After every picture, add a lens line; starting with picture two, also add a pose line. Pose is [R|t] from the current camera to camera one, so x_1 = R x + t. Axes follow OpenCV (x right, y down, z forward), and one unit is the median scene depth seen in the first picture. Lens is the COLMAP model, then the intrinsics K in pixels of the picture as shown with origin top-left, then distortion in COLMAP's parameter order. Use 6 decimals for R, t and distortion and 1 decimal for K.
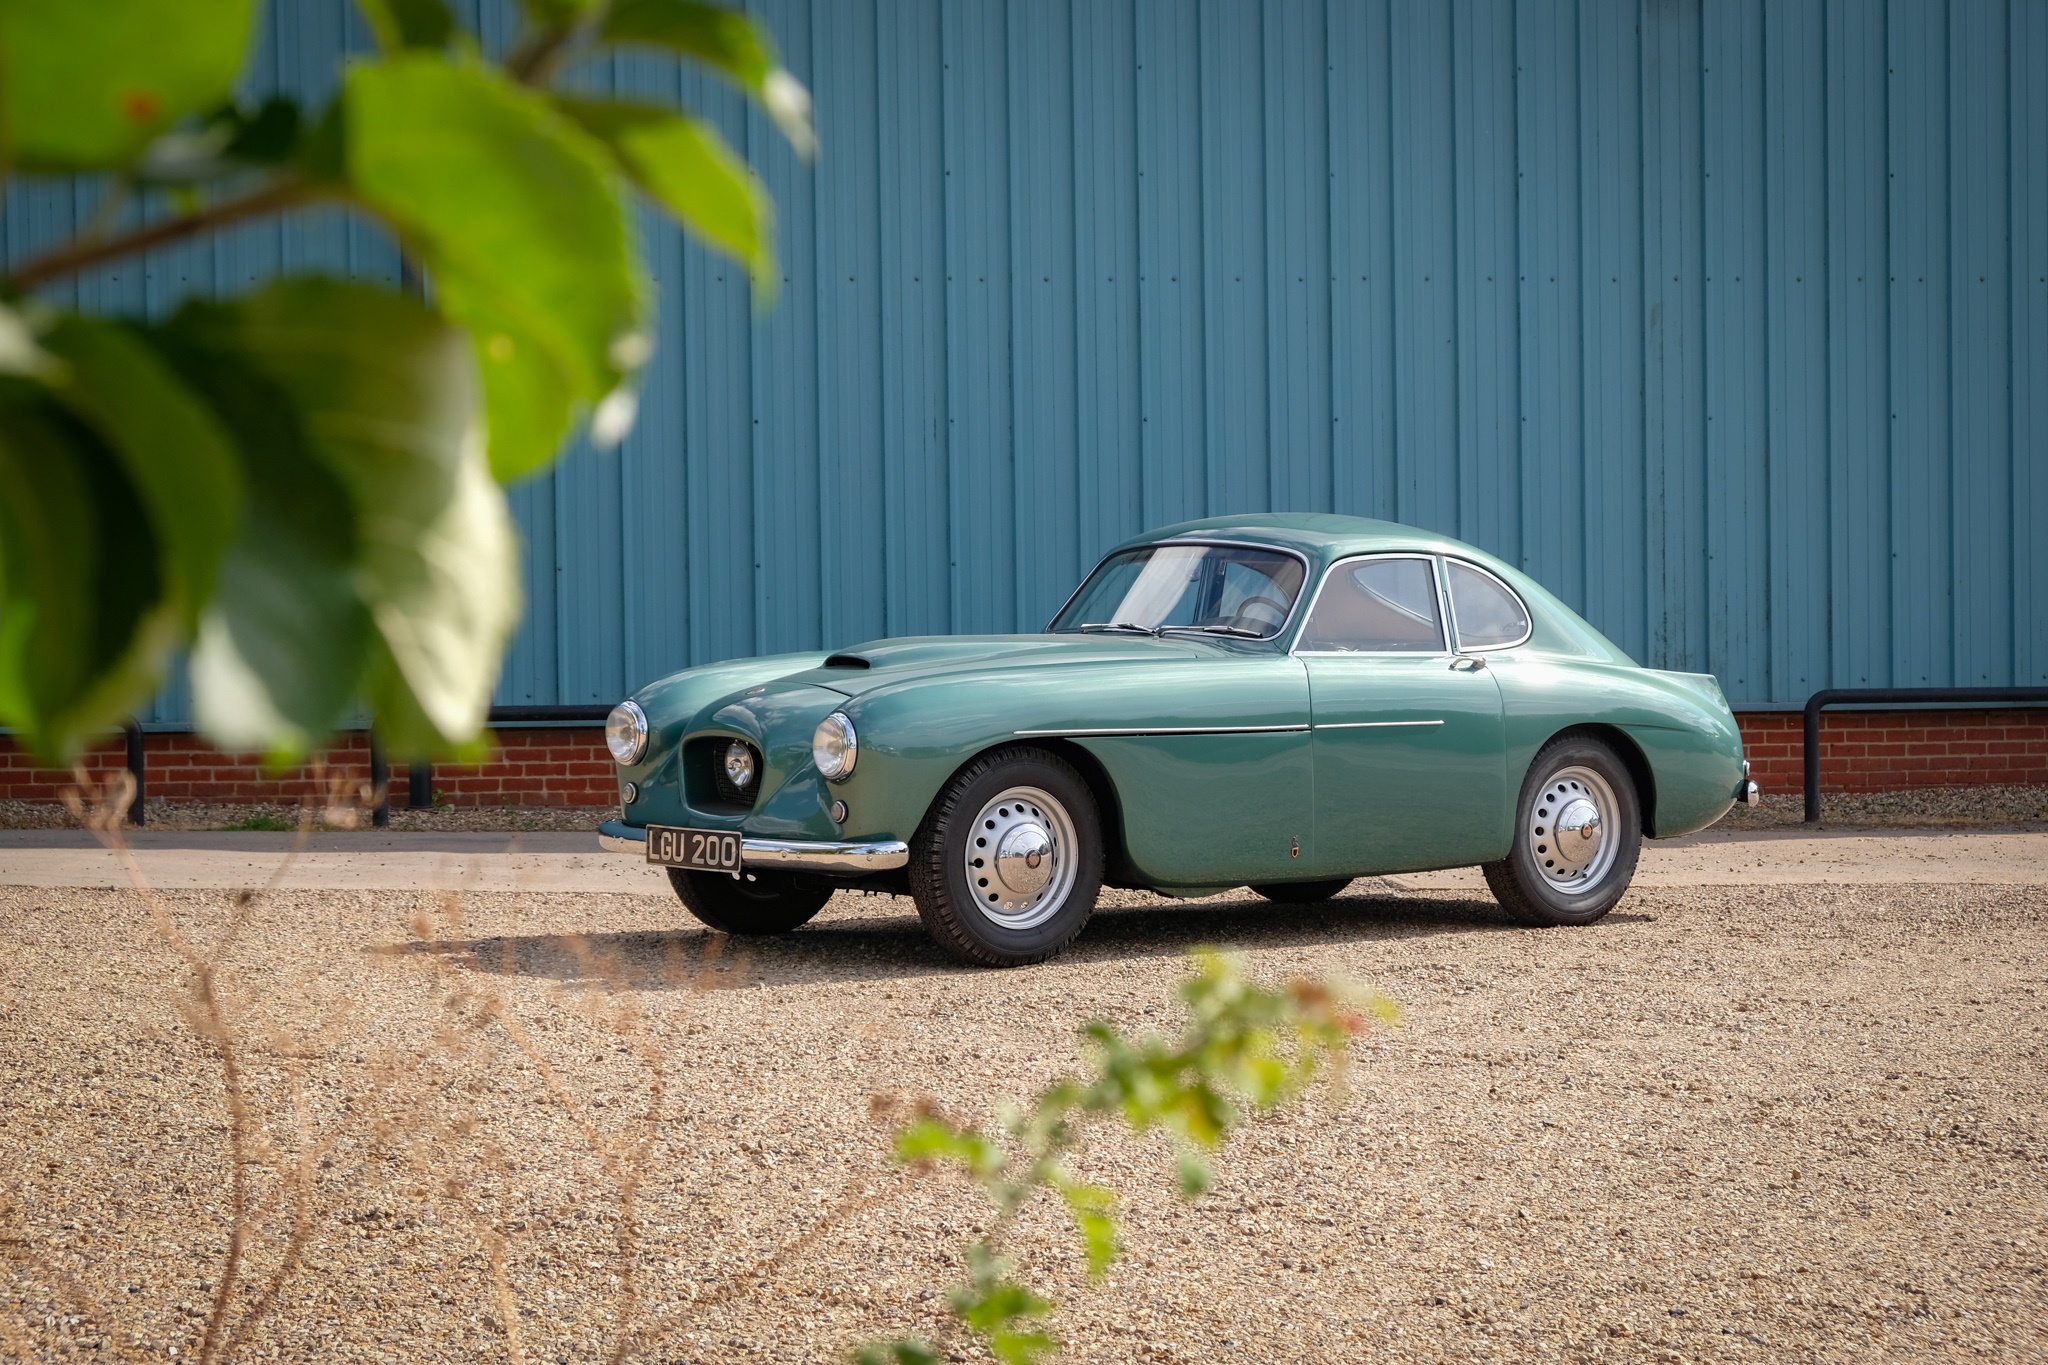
lens RADIAL K [[4261.5, 0, 1131.7], [0, 4261.5, 679.0], [0, 0, 1]] dist [-0.047597, 0.689598]
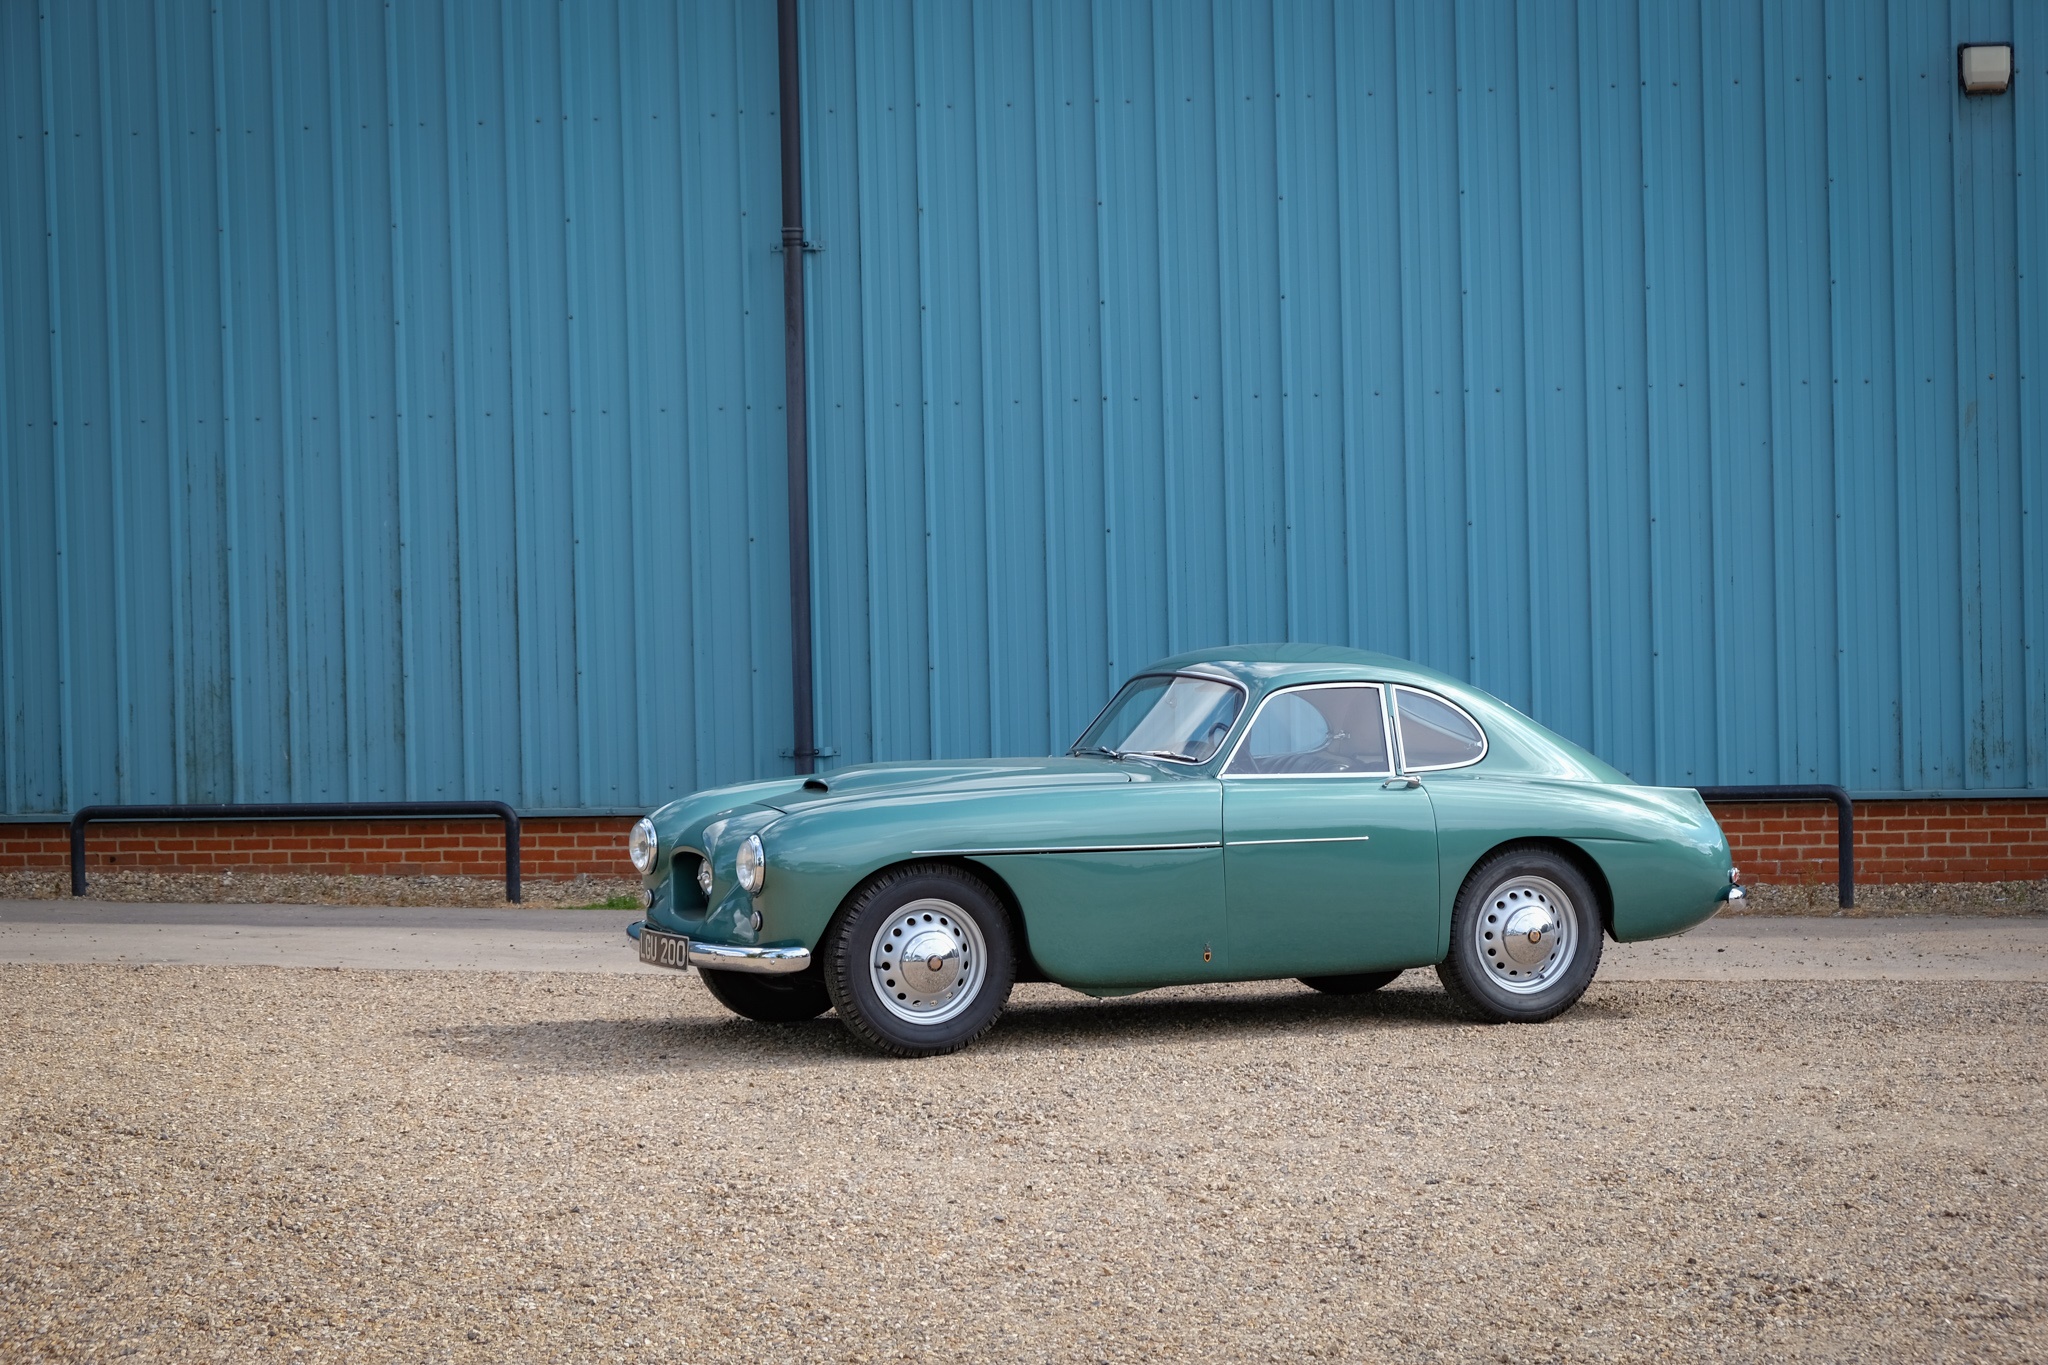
lens RADIAL K [[4261.5, 0, 1131.7], [0, 4261.5, 679.0], [0, 0, 1]] dist [-0.047597, 0.689598]
pose [[0.968480, -0.005679, -0.249028, 0.284573], [0.004201, 0.999970, -0.006467, -0.023622], [0.249057, 0.005217, 0.968475, -0.078032]]
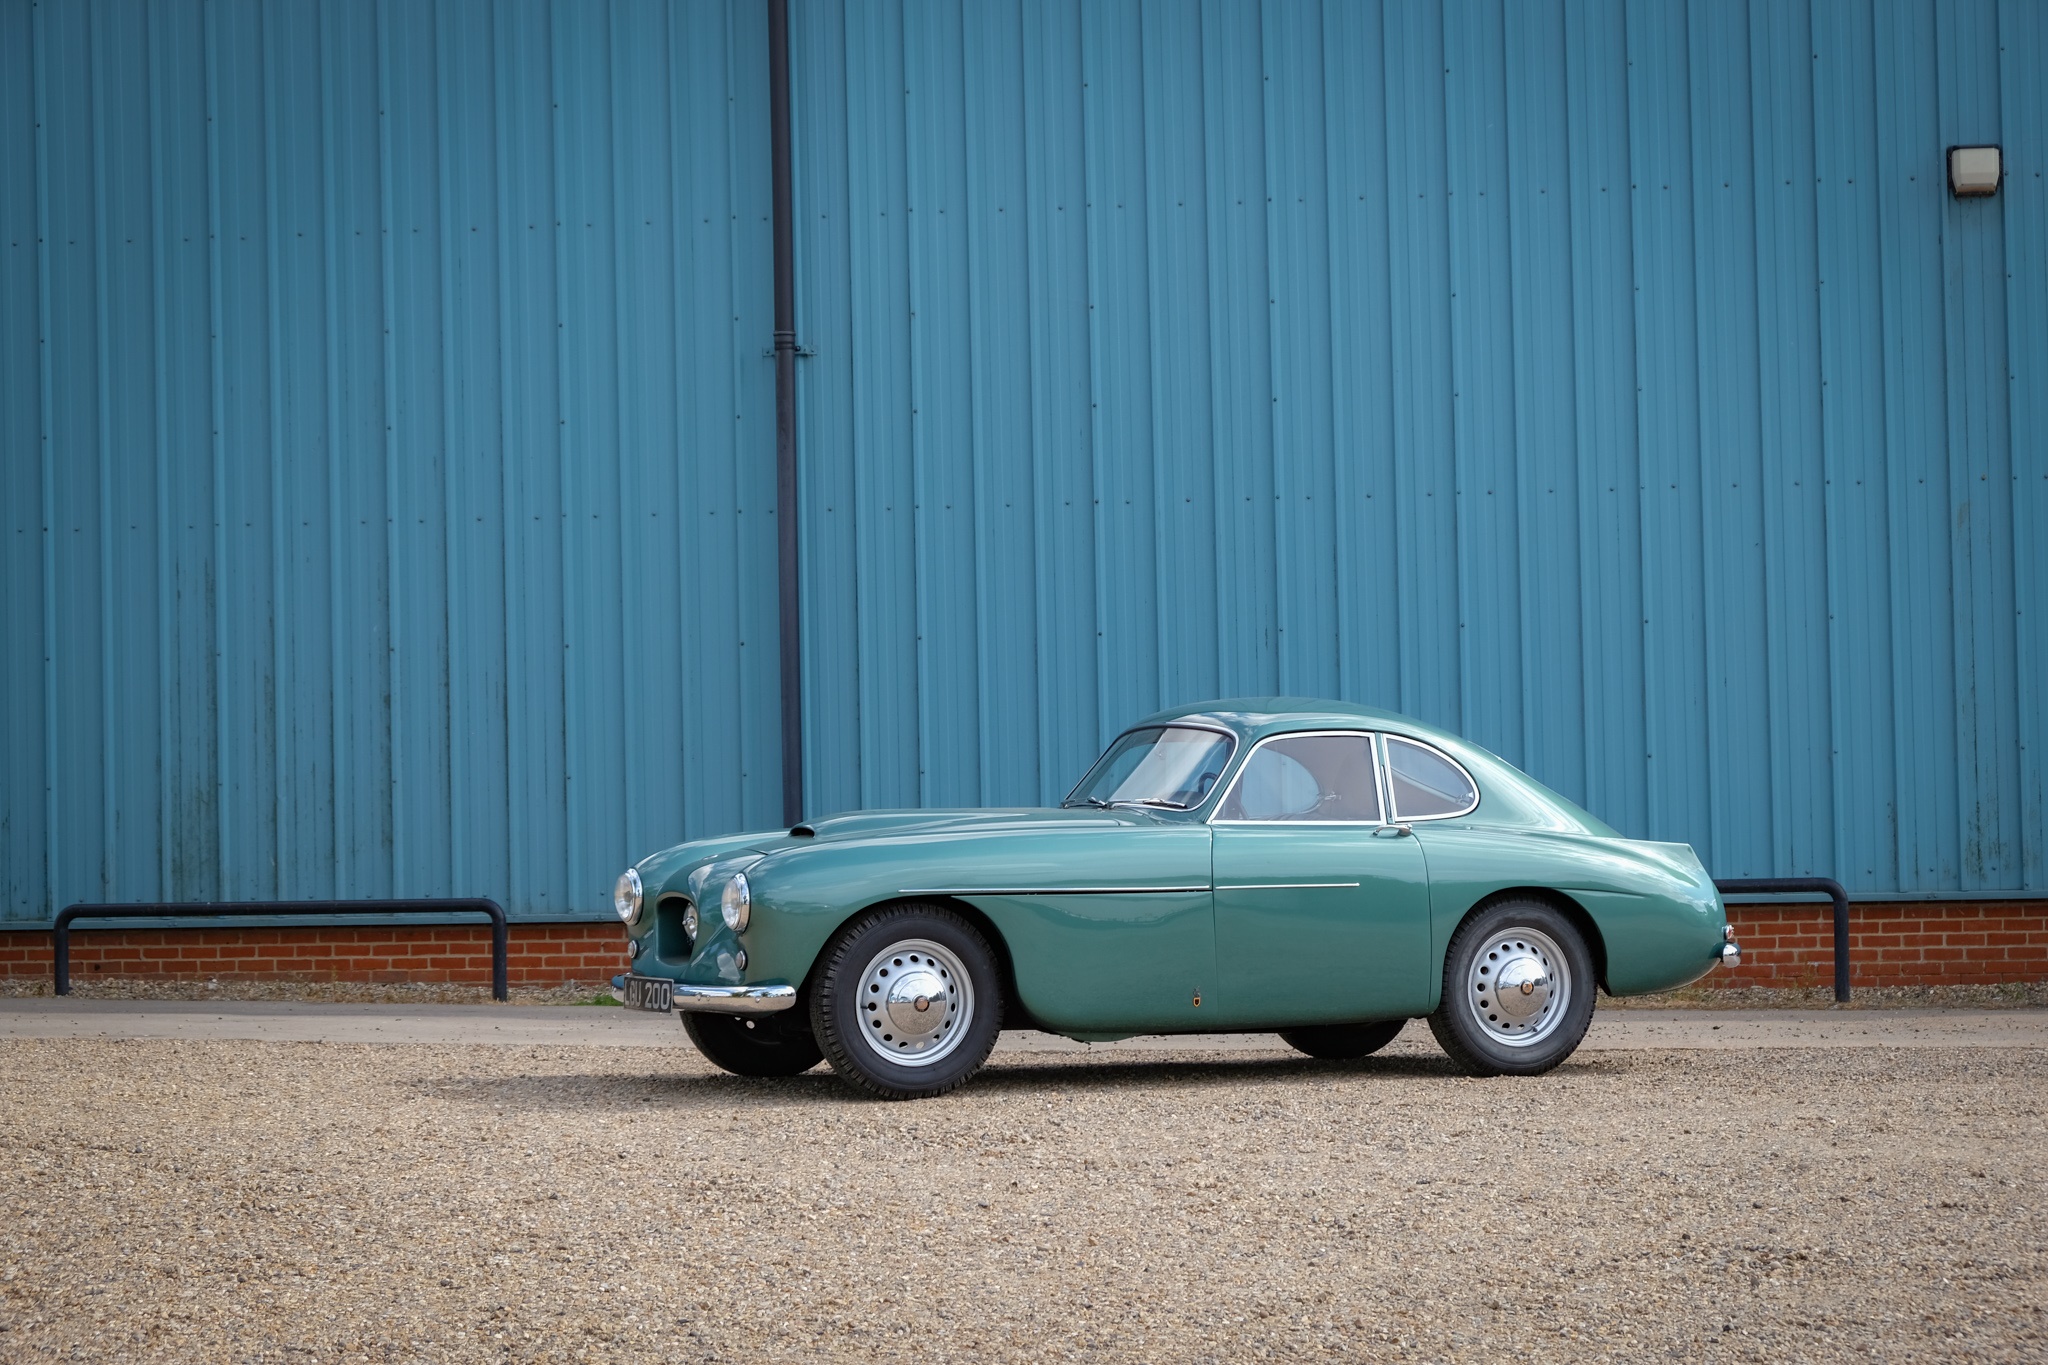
lens RADIAL K [[4261.5, 0, 1131.7], [0, 4261.5, 679.0], [0, 0, 1]] dist [-0.047597, 0.689598]
pose [[0.968711, -0.017697, -0.247558, 0.284215], [0.003705, 0.998375, -0.056872, 0.019195], [0.248163, 0.054176, 0.967202, -0.070233]]
